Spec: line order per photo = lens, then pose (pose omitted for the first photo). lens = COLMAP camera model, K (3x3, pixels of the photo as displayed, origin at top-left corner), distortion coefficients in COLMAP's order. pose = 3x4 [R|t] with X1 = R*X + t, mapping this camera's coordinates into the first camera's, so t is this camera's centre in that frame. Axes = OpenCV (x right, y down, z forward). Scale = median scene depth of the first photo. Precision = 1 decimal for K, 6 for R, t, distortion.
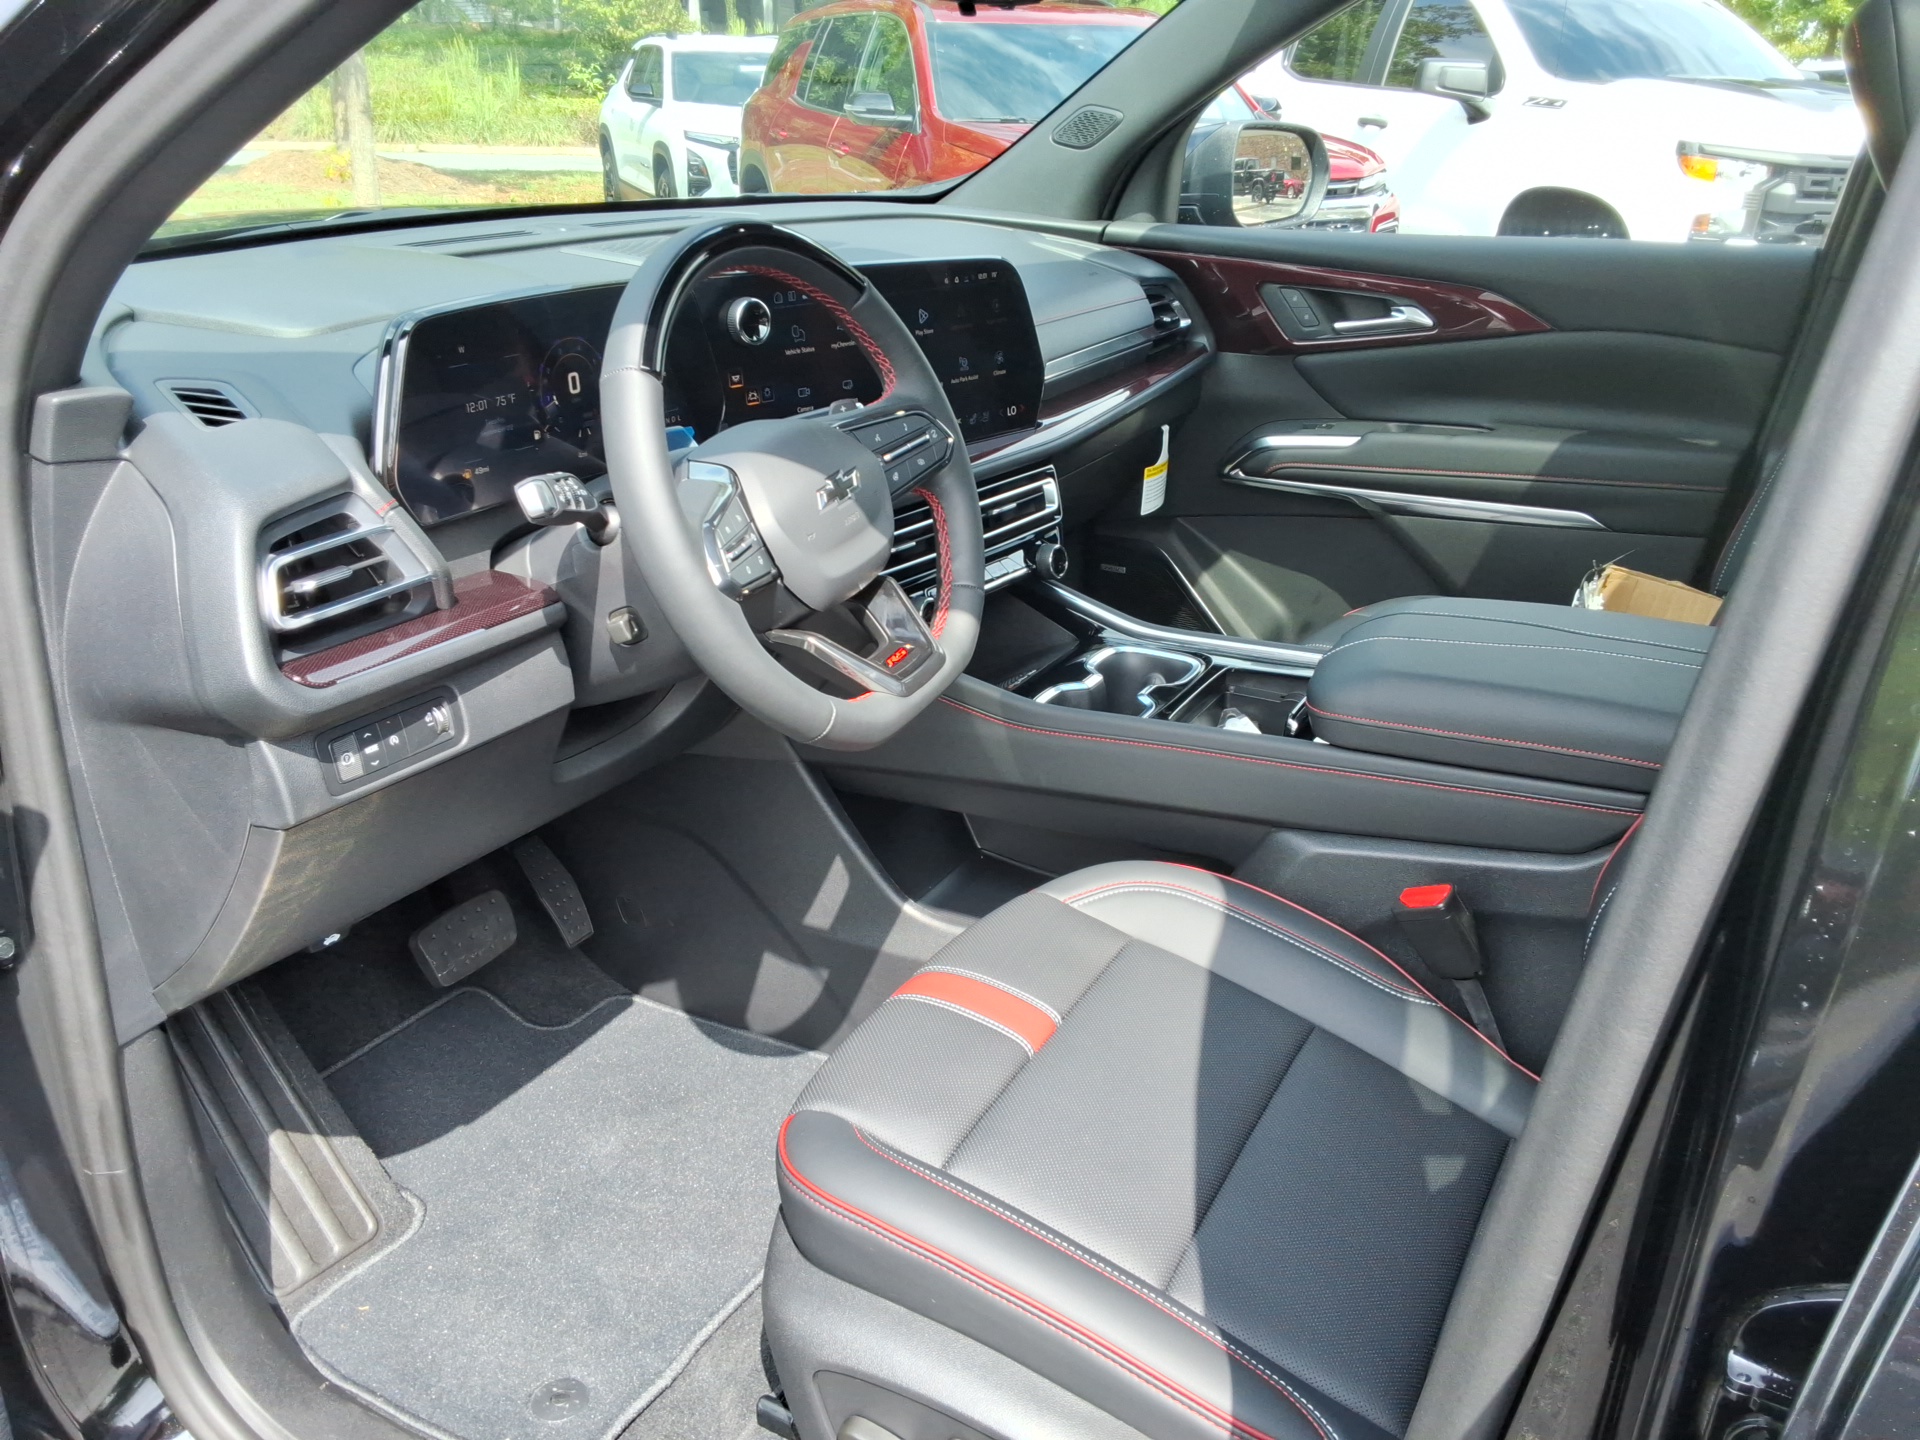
lens RADIAL K [[1560.2, 0, 960.0], [0, 1560.2, 720.0], [0, 0, 1]] dist [0.101562, -0.166223]
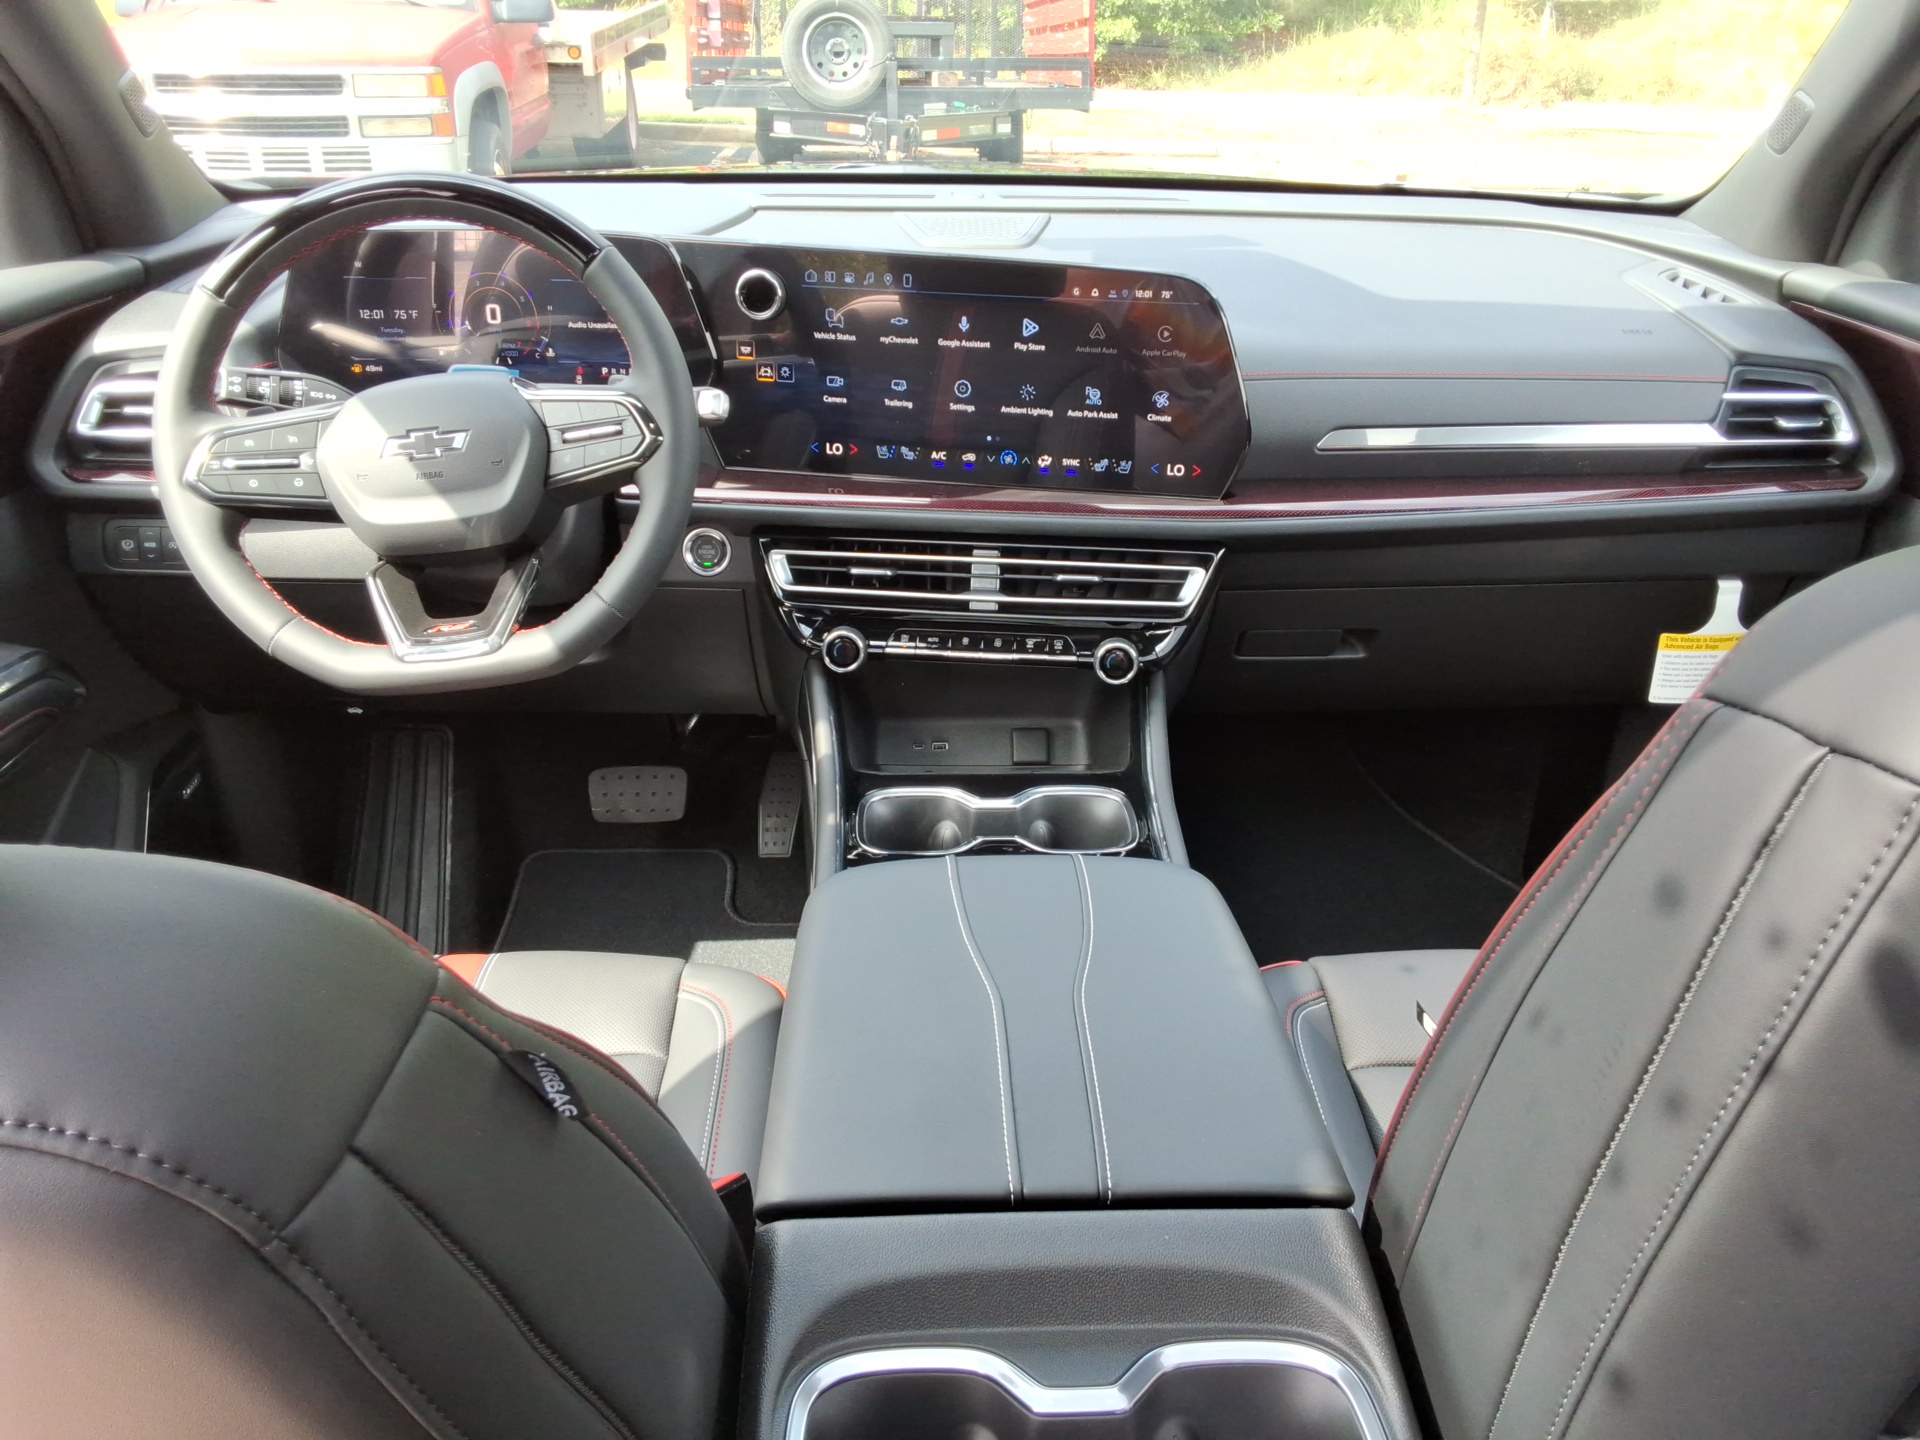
lens RADIAL K [[1549.0, 0, 985.9], [0, 1549.0, 712.4], [0, 0, 1]] dist [0.116453, -0.190836]
pose [[0.509084, 0.347421, -0.787485, 1.159710], [-0.331998, 0.923377, 0.192747, -0.368272], [0.794110, 0.163319, 0.585420, 0.879527]]
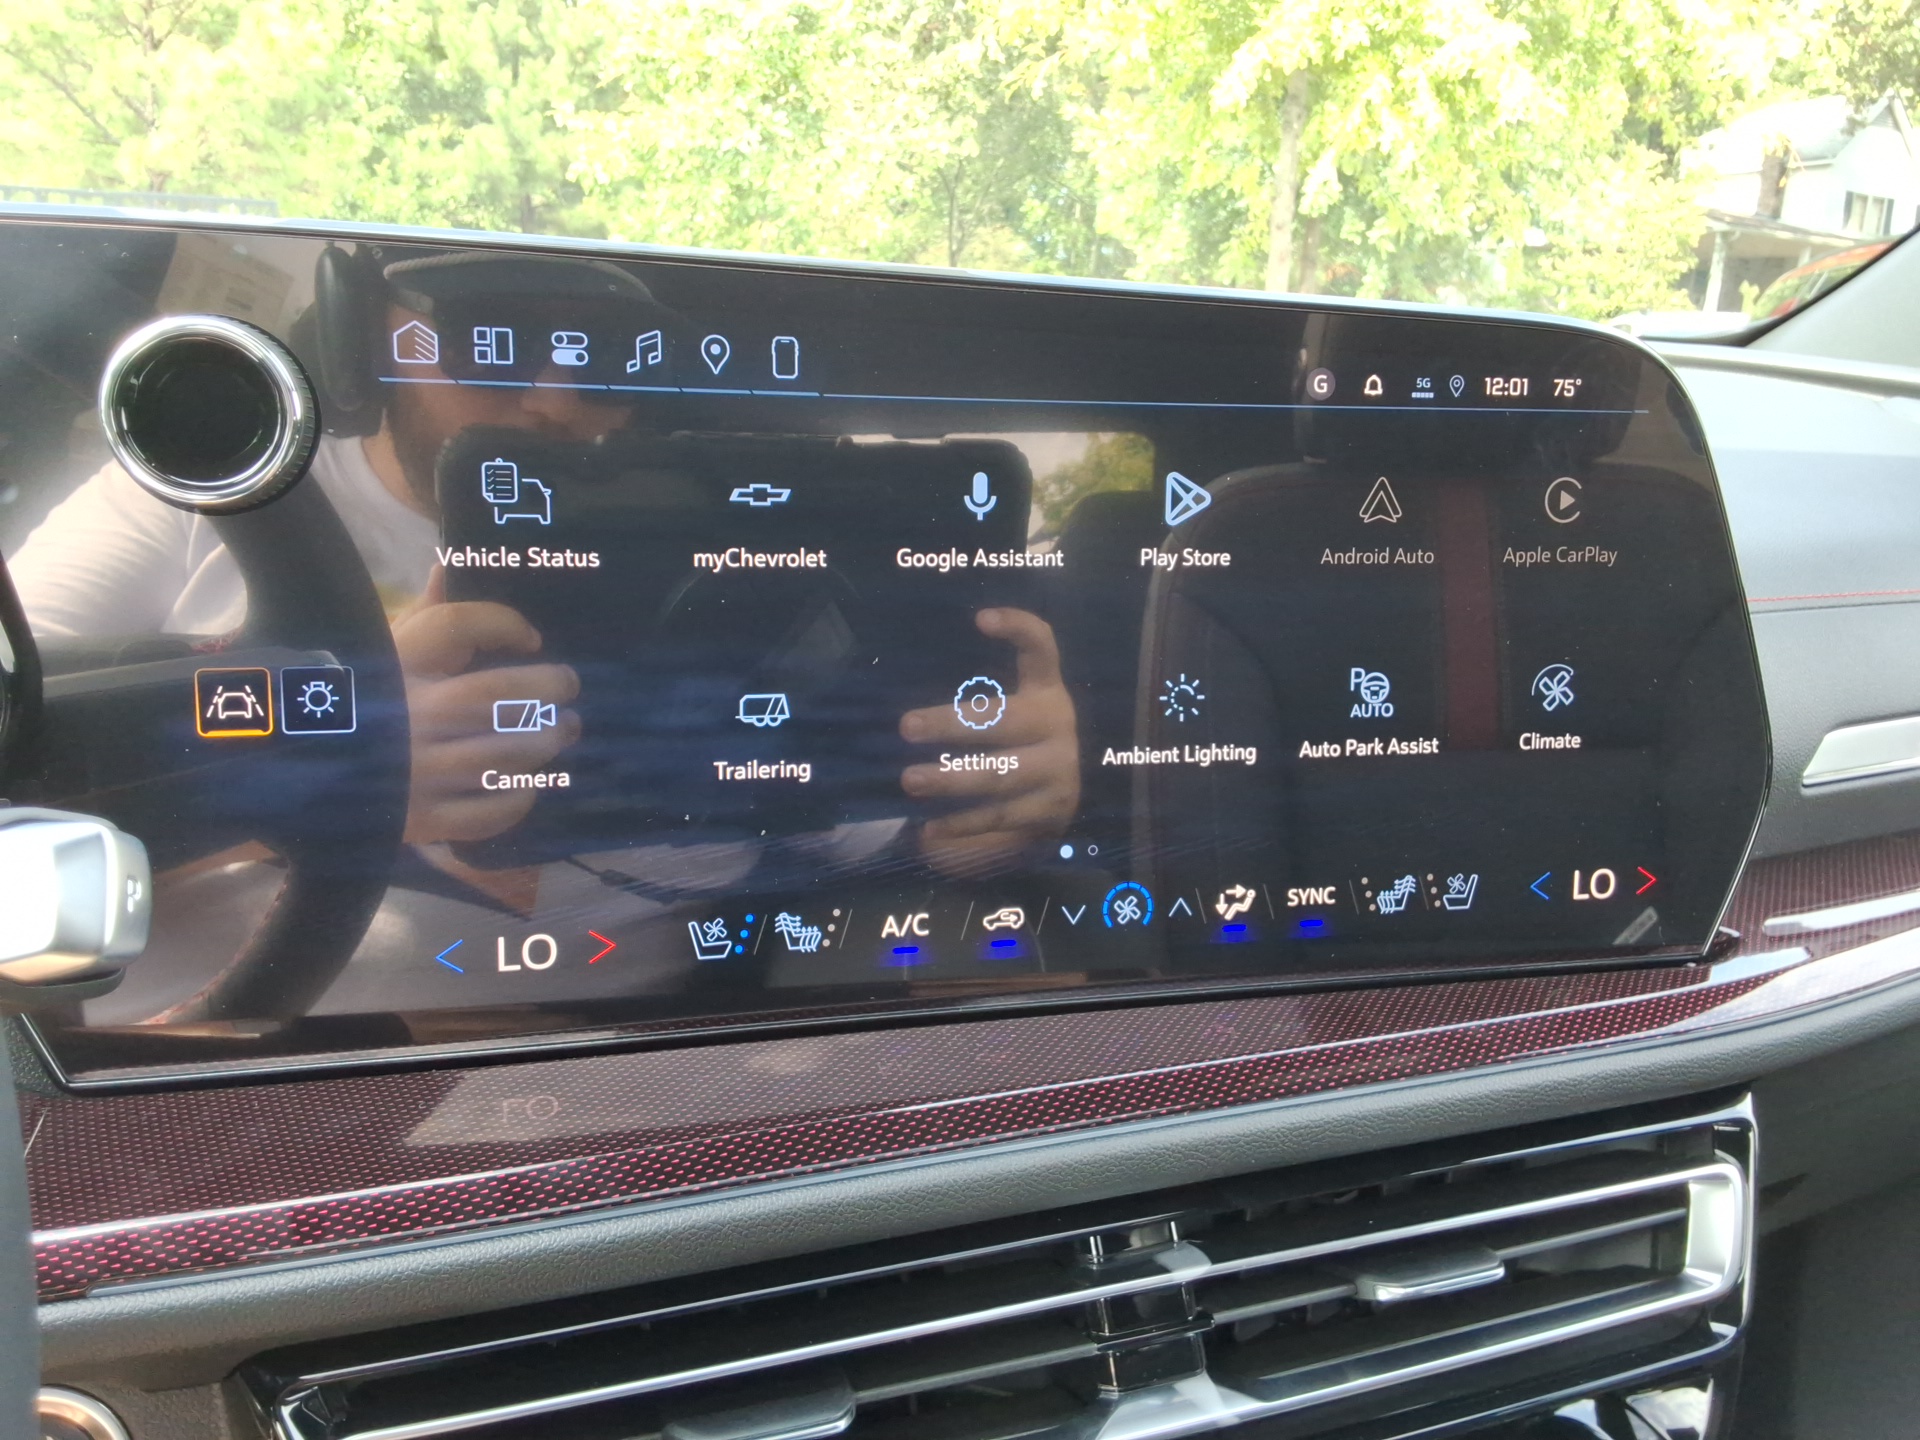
lens RADIAL K [[1549.0, 0, 985.9], [0, 1549.0, 712.4], [0, 0, 1]] dist [0.116453, -0.190836]
pose [[0.829551, 0.134326, -0.542034, 0.160538], [-0.229154, 0.967034, -0.111059, -0.310370], [0.509247, 0.216339, 0.832985, 1.290064]]
